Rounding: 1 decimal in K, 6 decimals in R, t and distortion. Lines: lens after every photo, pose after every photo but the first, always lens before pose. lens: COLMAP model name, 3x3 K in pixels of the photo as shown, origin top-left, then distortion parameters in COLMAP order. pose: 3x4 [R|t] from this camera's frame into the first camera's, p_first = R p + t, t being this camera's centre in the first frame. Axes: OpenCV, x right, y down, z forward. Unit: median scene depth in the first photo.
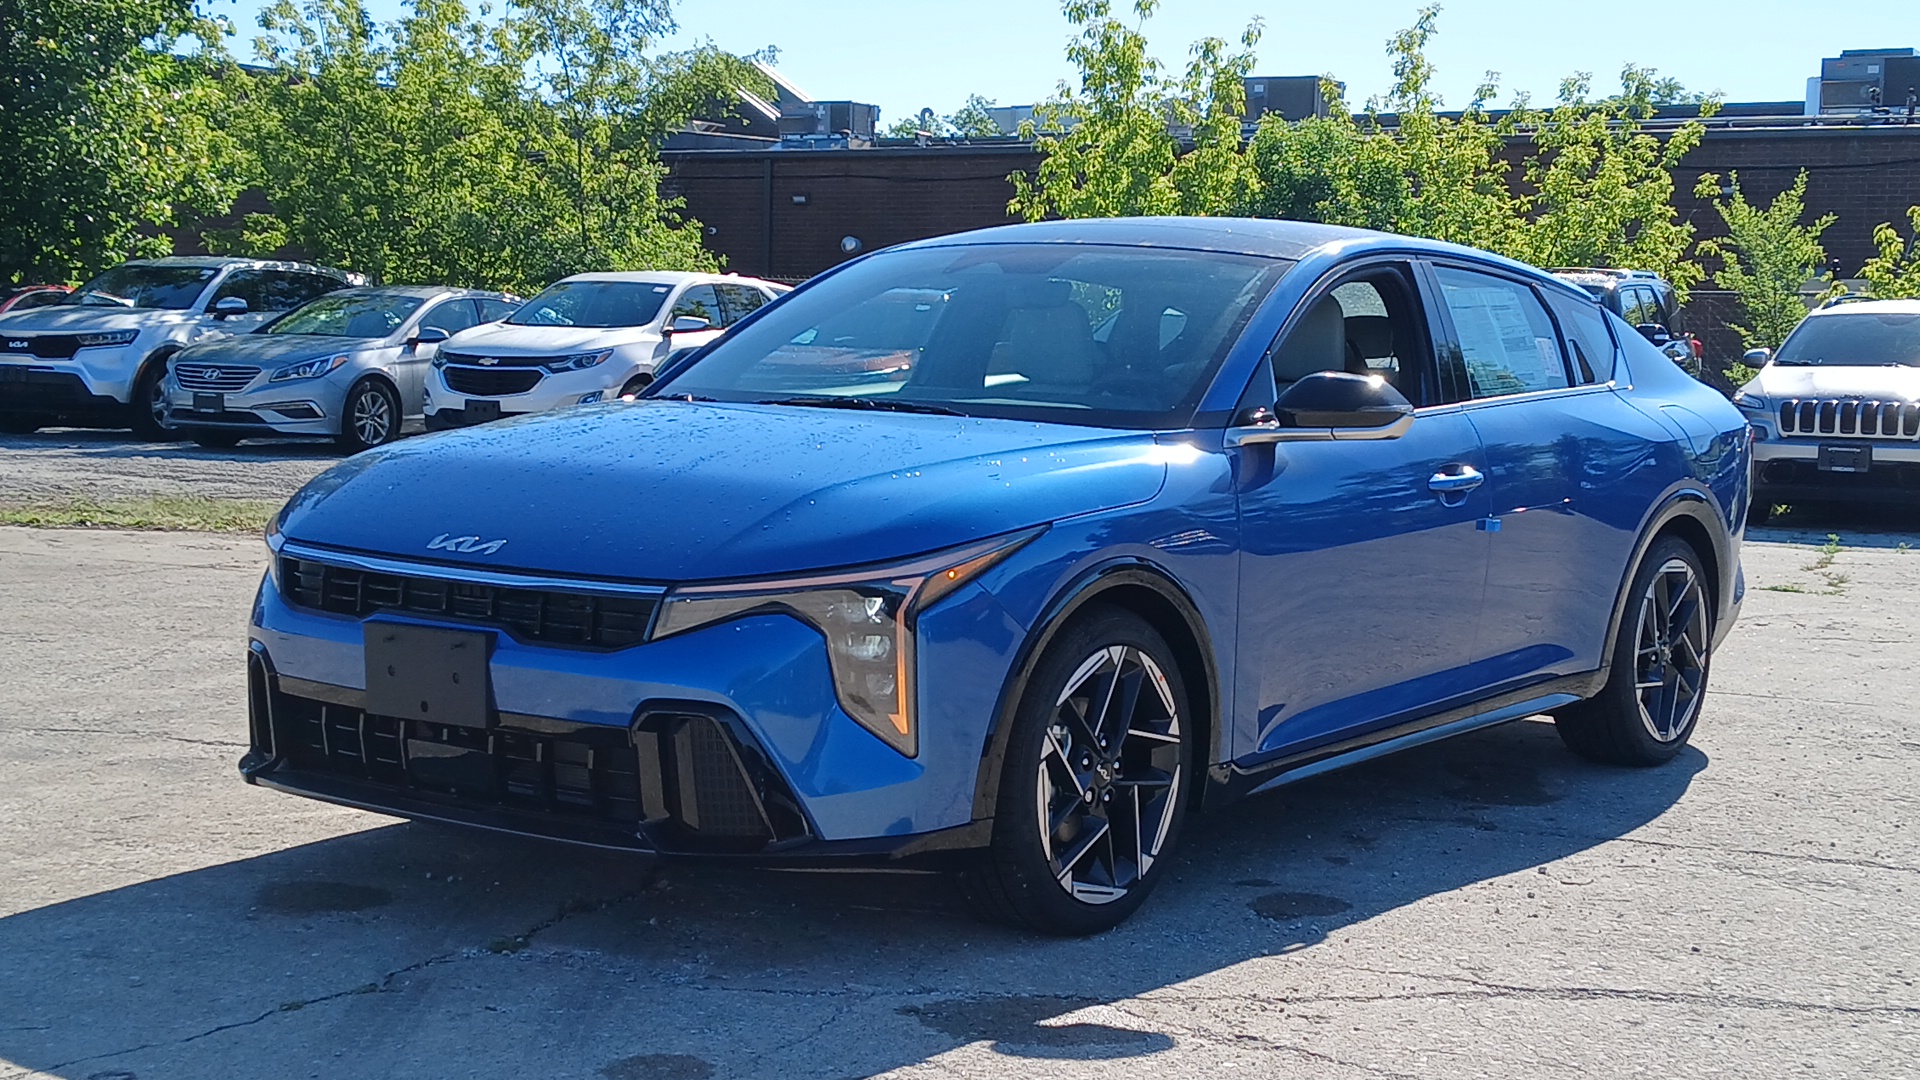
lens RADIAL K [[2326.8, 0, 965.5], [0, 2326.8, 535.6], [0, 0, 1]] dist [0.104173, -0.295822]
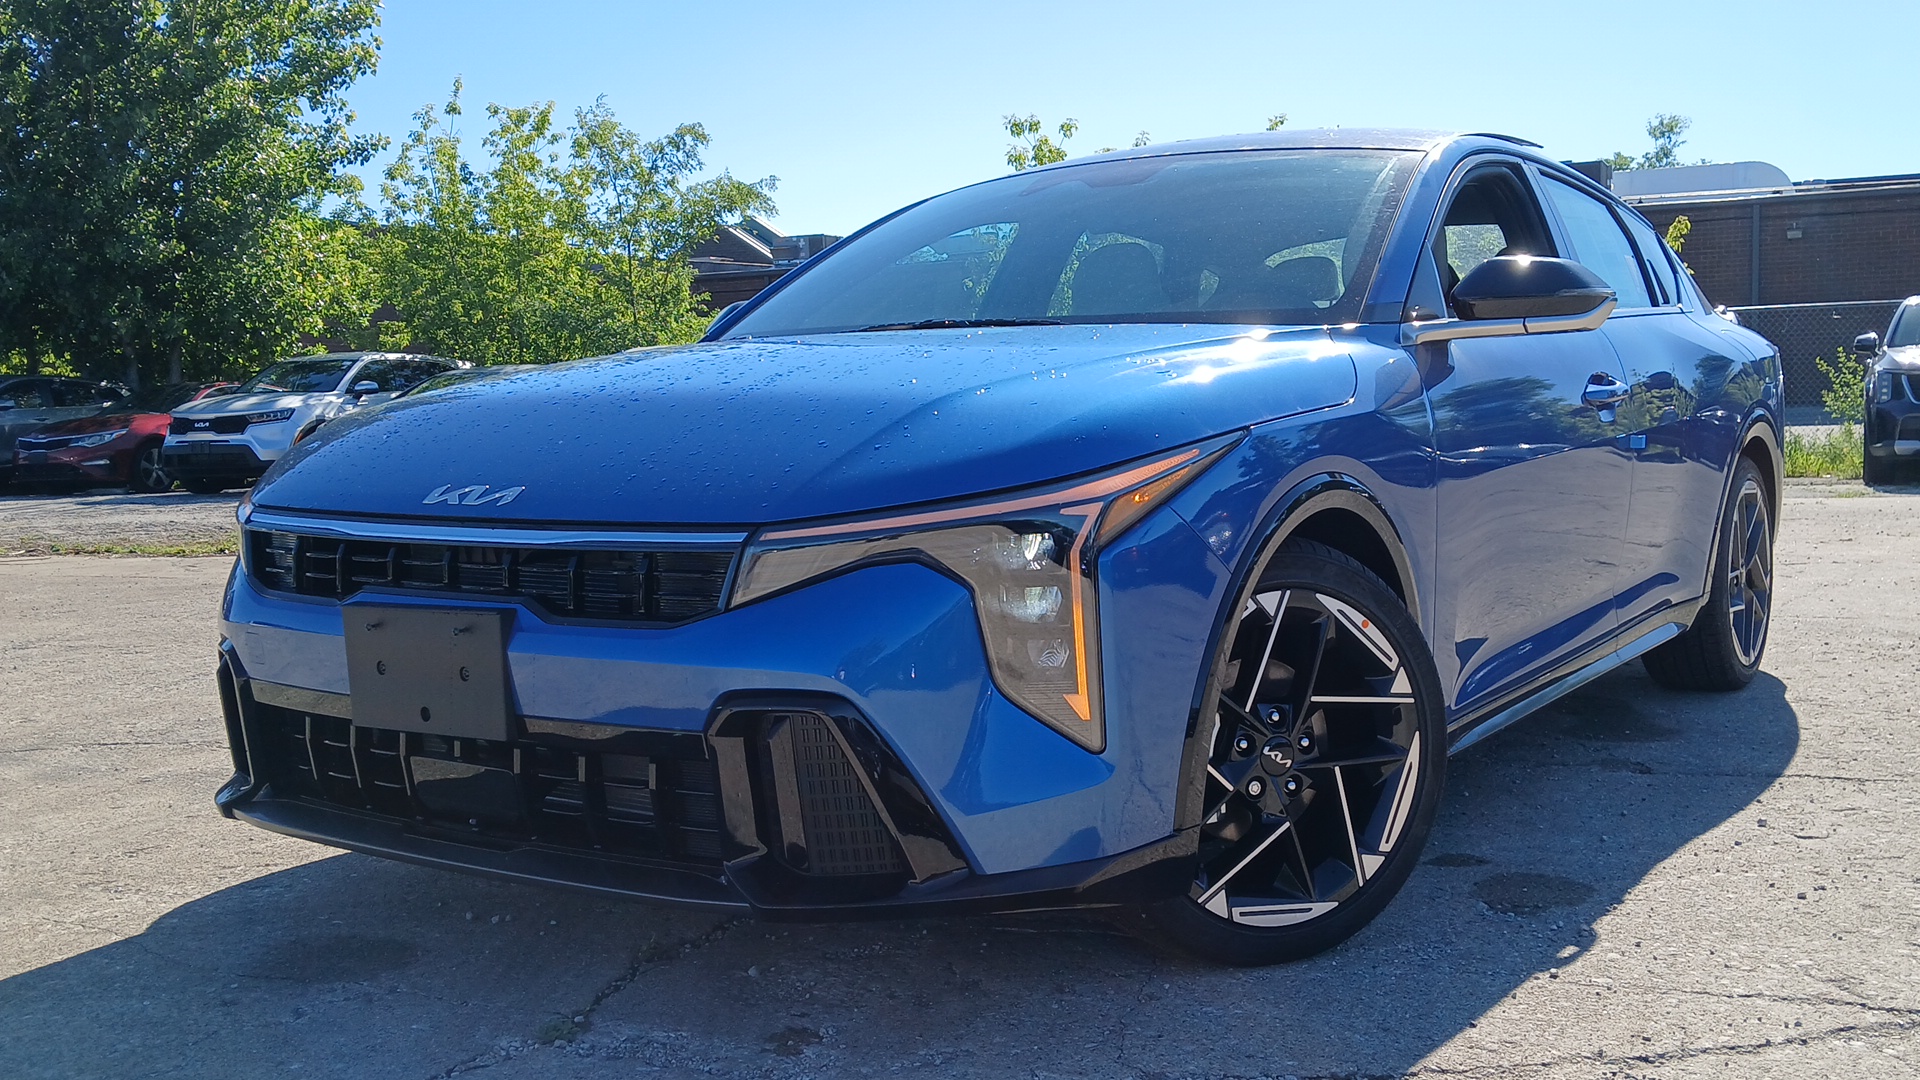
lens RADIAL K [[1917.2, 0, 1031.5], [0, 1917.2, 633.6], [0, 0, 1]] dist [-0.049356, 0.005638]
pose [[0.998138, -0.053046, 0.030117, -0.058499], [0.051207, 0.996951, 0.058875, 0.021922], [-0.033148, -0.057223, 0.997811, 0.397032]]
